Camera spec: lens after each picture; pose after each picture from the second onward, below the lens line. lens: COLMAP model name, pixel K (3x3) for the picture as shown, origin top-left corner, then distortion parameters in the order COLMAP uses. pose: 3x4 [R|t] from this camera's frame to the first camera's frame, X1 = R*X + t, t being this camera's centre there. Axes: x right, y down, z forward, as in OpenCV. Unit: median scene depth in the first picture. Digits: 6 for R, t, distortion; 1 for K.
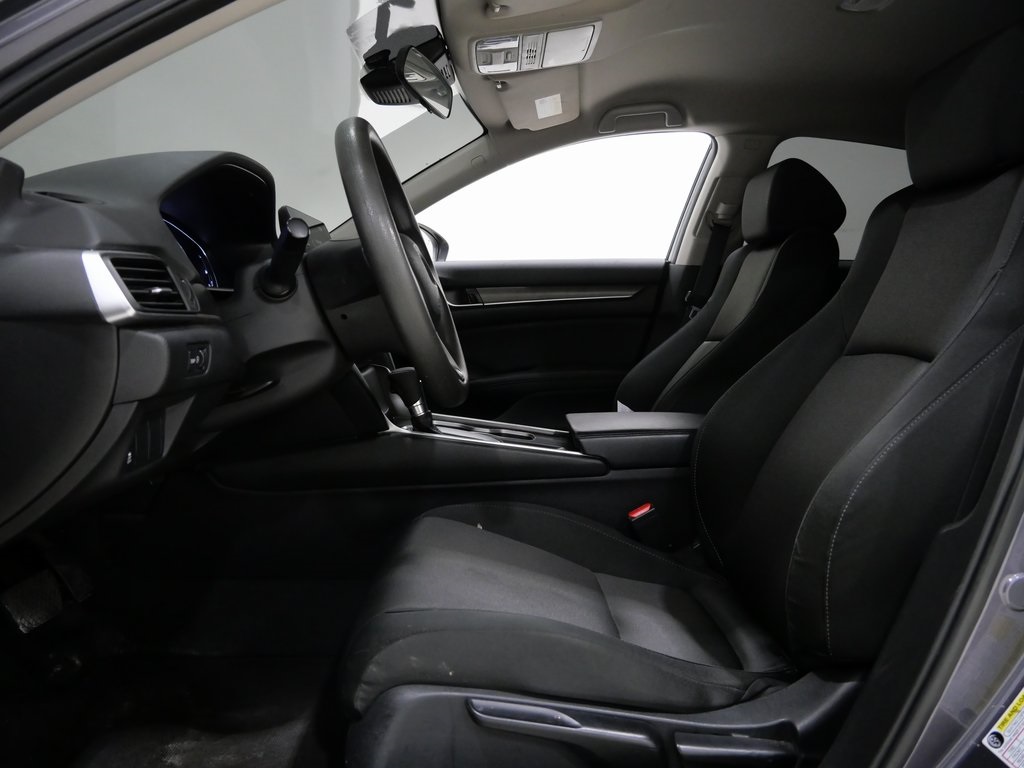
lens RADIAL K [[762.6, 0, 512.8], [0, 762.6, 383.5], [0, 0, 1]] dist [-0.044862, 0.013794]
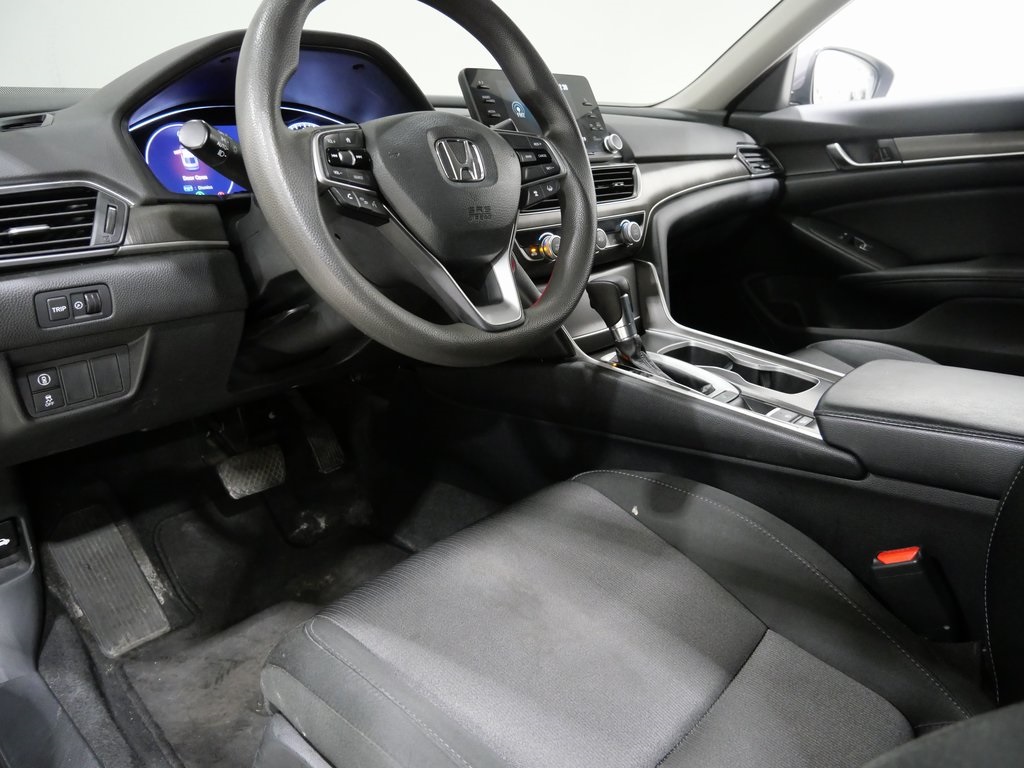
lens RADIAL K [[762.6, 0, 507.3], [0, 762.6, 387.5], [0, 0, 1]] dist [-0.044862, 0.013794]
pose [[0.741474, 0.175303, -0.647677, 0.296489], [-0.029770, 0.972912, 0.229252, -0.084761], [0.670321, -0.150703, 0.726607, 0.385269]]
